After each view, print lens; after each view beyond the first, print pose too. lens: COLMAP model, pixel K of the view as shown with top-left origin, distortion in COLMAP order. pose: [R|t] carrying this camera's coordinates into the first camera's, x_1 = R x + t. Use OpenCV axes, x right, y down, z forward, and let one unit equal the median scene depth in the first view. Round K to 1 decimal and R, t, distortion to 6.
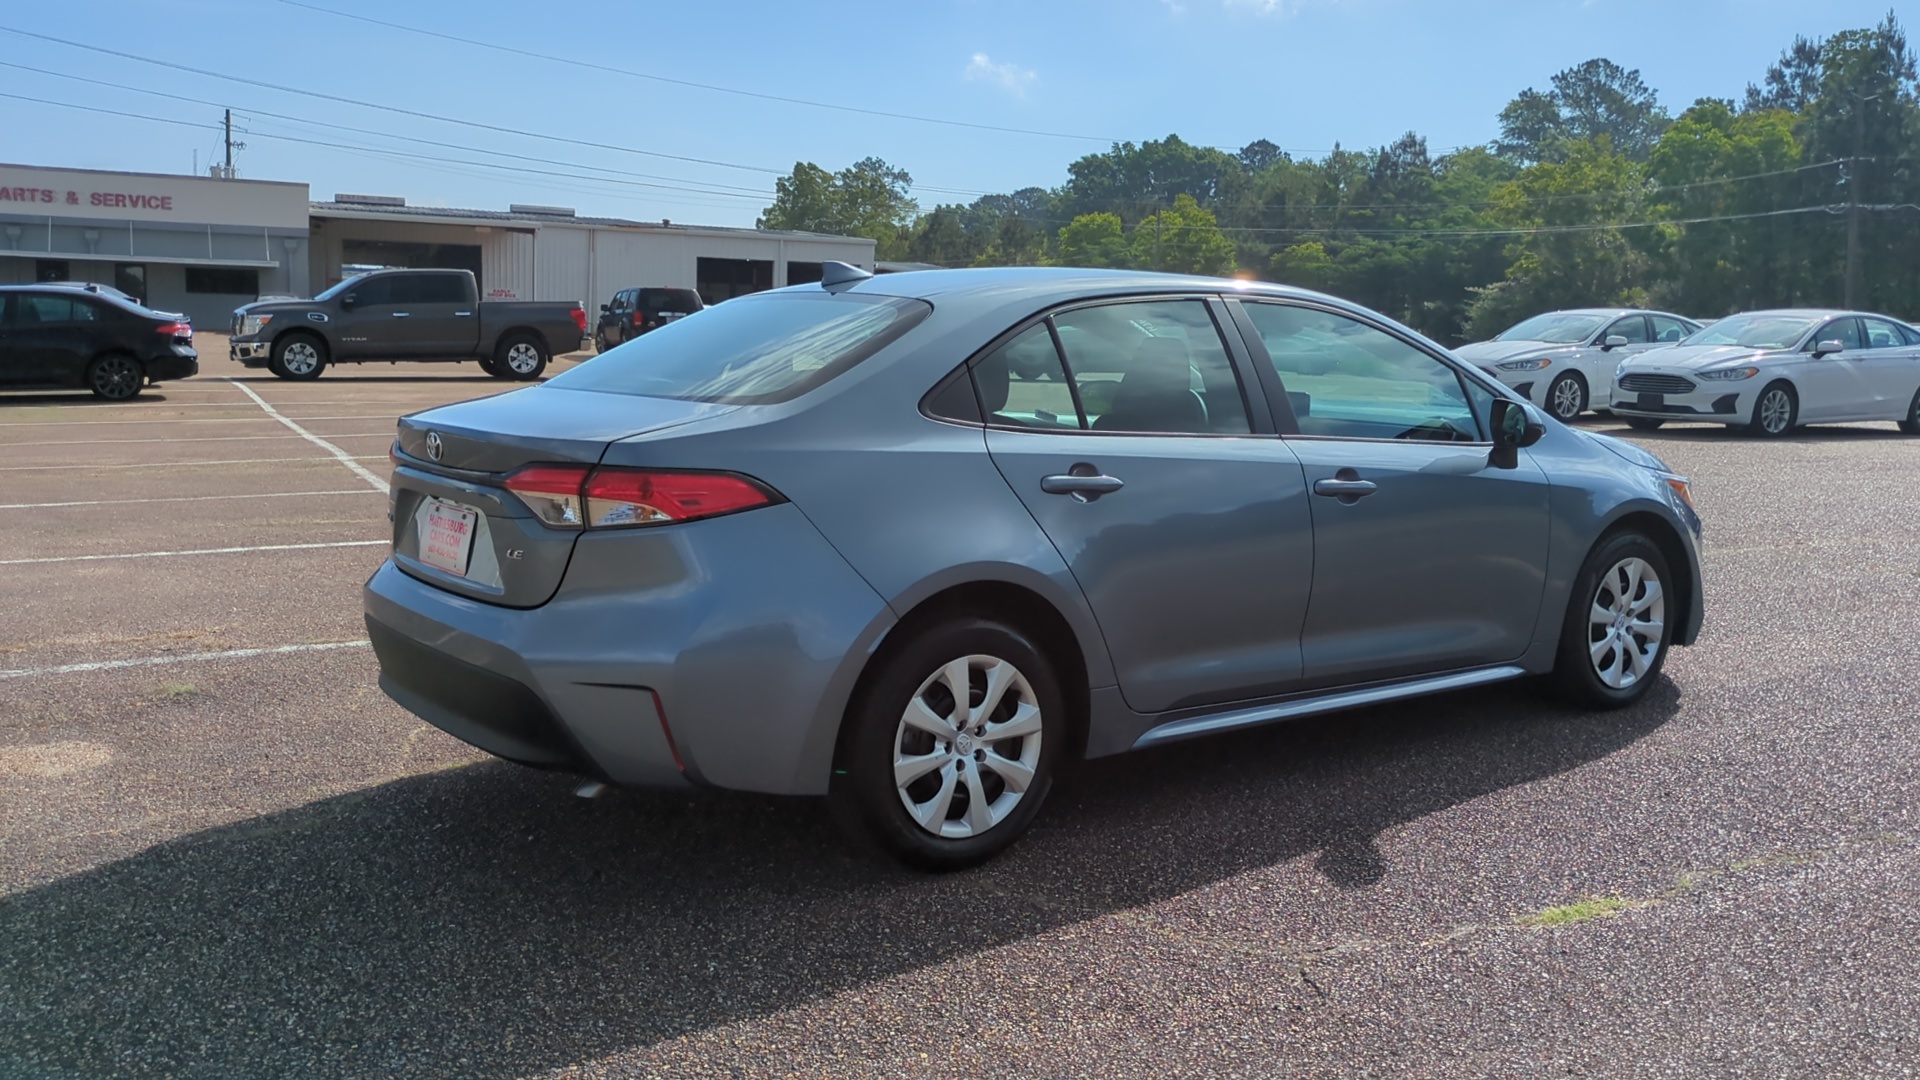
lens RADIAL K [[1653.2, 0, 963.0], [0, 1653.2, 535.9], [0, 0, 1]] dist [0.074126, -0.092114]
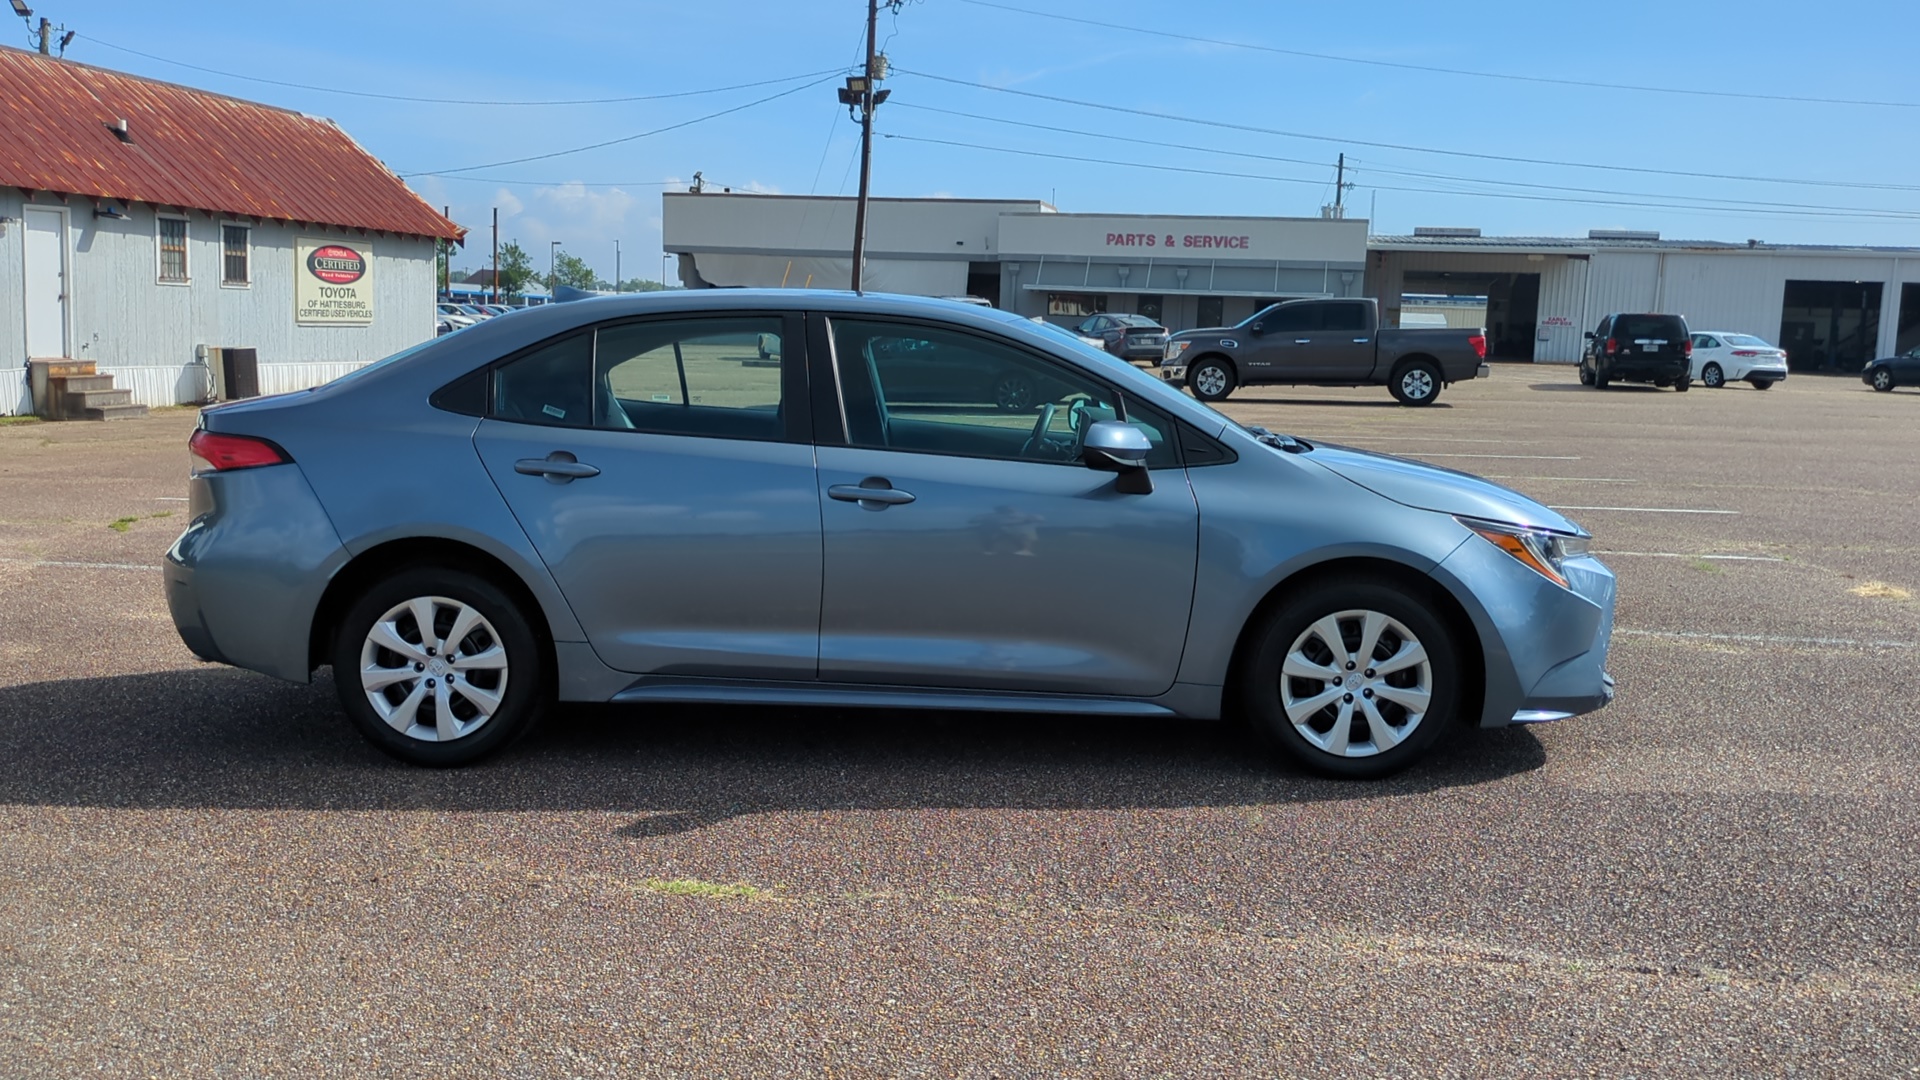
lens RADIAL K [[1669.2, 0, 960.0], [0, 1669.2, 535.6], [0, 0, 1]] dist [0.044063, -0.068445]
pose [[0.780182, 0.078431, -0.620616, 0.164038], [-0.089821, 0.995874, 0.012940, -0.003861], [0.619070, 0.045648, 0.784008, 0.036951]]
